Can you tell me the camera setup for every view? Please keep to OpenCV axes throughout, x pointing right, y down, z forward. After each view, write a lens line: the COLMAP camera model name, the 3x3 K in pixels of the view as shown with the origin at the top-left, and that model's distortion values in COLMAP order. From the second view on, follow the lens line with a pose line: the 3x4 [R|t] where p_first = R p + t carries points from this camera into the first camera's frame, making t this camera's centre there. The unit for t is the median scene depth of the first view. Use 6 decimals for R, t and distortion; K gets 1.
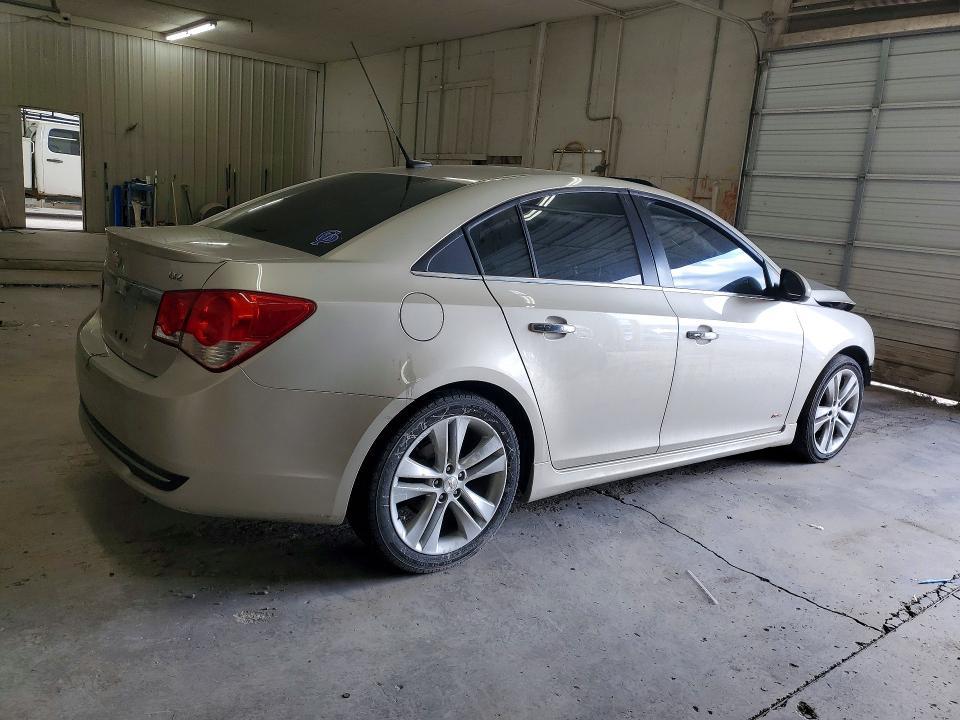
lens RADIAL K [[718.1, 0, 480.0], [0, 718.1, 360.0], [0, 0, 1]] dist [-0.005228, -0.002320]
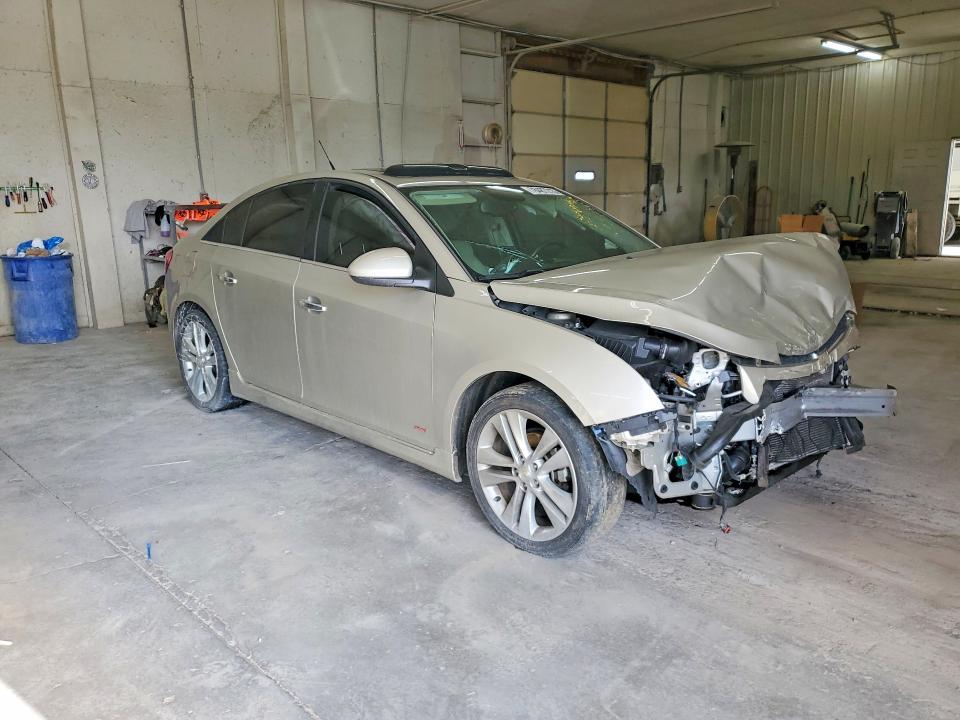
lens RADIAL K [[746.7, 0, 480.0], [0, 746.7, 360.0], [0, 0, 1]] dist [0.001898, 0.000713]
pose [[0.110576, 0.111981, -0.987539, 1.254211], [-0.175320, 0.980248, 0.091523, -0.093364], [0.978282, 0.163015, 0.128024, 0.938043]]
